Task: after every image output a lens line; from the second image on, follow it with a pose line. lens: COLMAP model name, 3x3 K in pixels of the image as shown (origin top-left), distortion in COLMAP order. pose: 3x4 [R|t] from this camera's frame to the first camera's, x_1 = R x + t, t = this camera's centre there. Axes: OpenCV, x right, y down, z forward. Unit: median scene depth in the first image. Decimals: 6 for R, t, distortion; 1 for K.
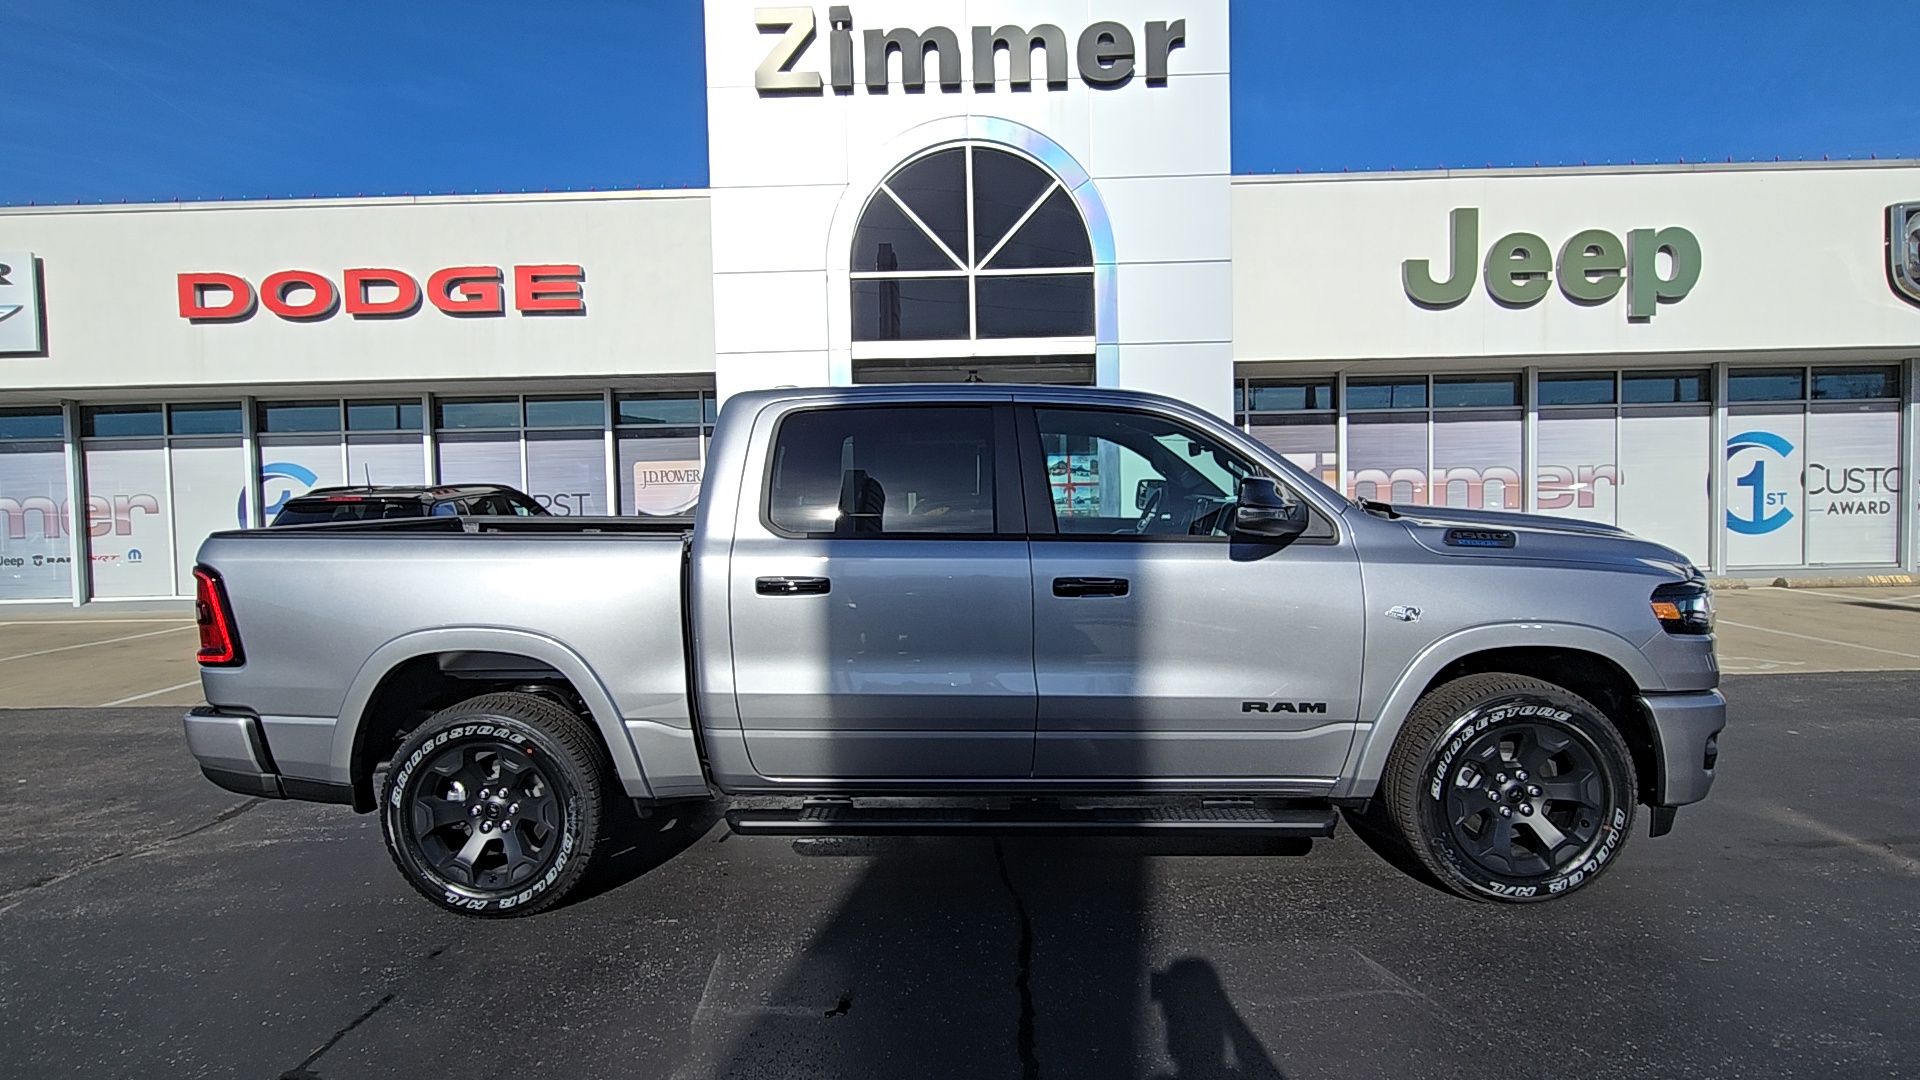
lens RADIAL K [[964.1, 0, 946.1], [0, 964.1, 542.6], [0, 0, 1]] dist [-0.002713, 0.001404]
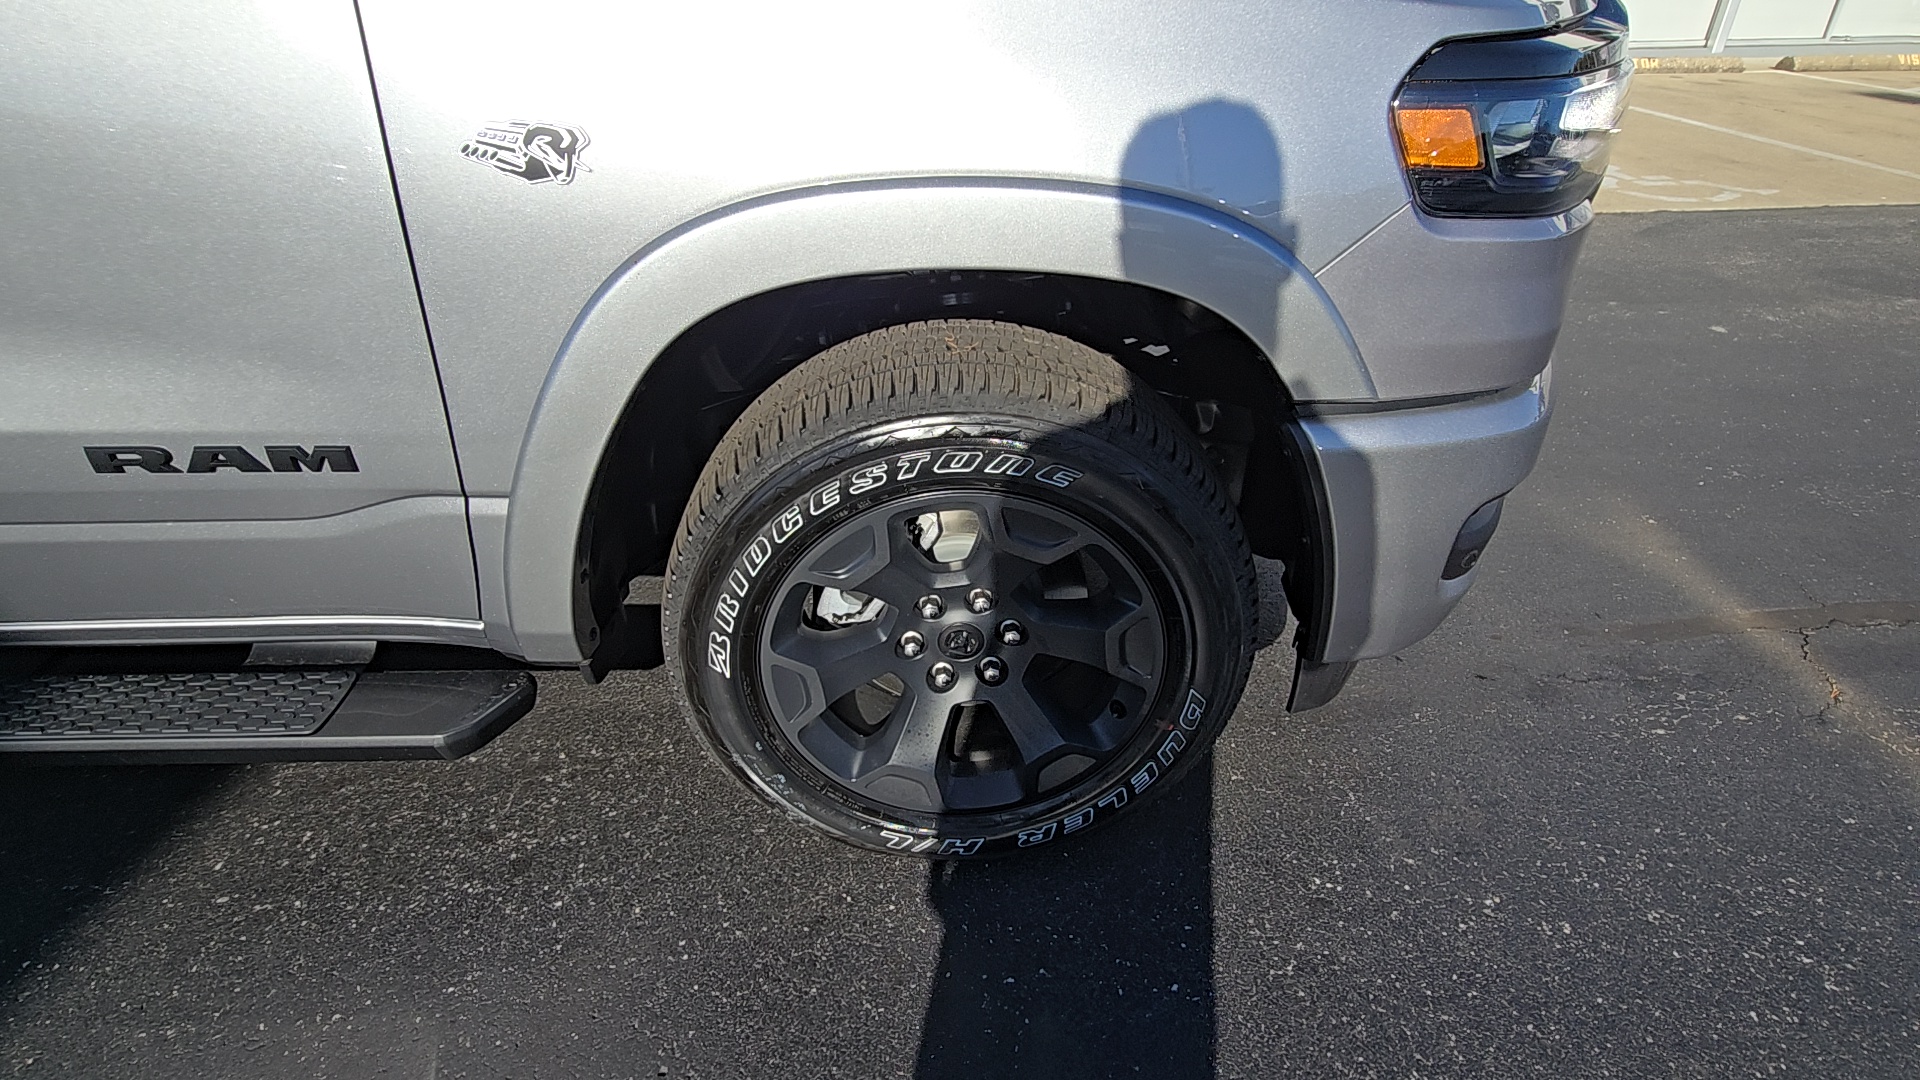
lens RADIAL K [[965.6, 0, 951.8], [0, 965.6, 544.7], [0, 0, 1]] dist [-0.002314, 0.000067]
pose [[0.998317, -0.023563, 0.052987, 0.576094], [-0.004948, 0.875790, 0.482668, 0.038259], [-0.057779, -0.482118, 0.874199, 0.687752]]
